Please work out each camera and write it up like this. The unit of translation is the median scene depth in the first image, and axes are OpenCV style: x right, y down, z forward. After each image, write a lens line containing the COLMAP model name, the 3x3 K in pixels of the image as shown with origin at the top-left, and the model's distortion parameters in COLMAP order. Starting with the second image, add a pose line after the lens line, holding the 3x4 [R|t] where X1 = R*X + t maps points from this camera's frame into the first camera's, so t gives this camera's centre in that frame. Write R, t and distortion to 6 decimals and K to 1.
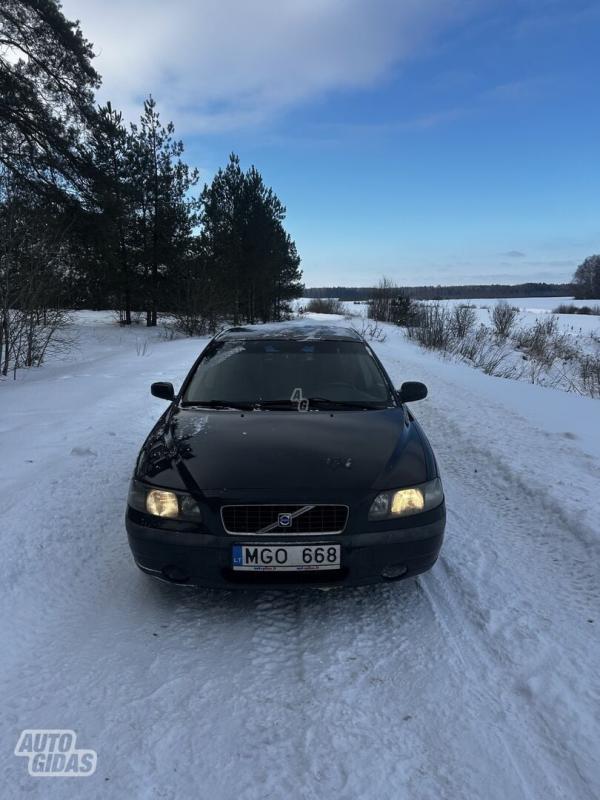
lens RADIAL K [[597.0, 0, 298.8], [0, 597.0, 400.5], [0, 0, 1]] dist [0.005094, 0.004106]
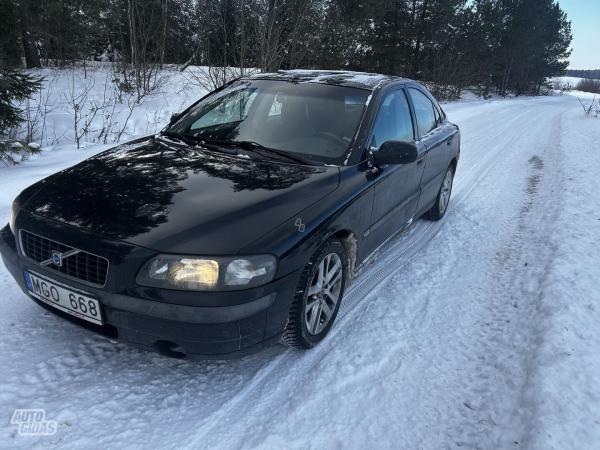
lens RADIAL K [[447.7, 0, 299.6], [0, 447.7, 222.7], [0, 0, 1]] dist [0.005094, 0.004106]
pose [[0.857331, 0.202958, -0.473067, 0.613590], [-0.127945, 0.974170, 0.186071, -0.031317], [0.498612, -0.098997, 0.861154, 0.590589]]
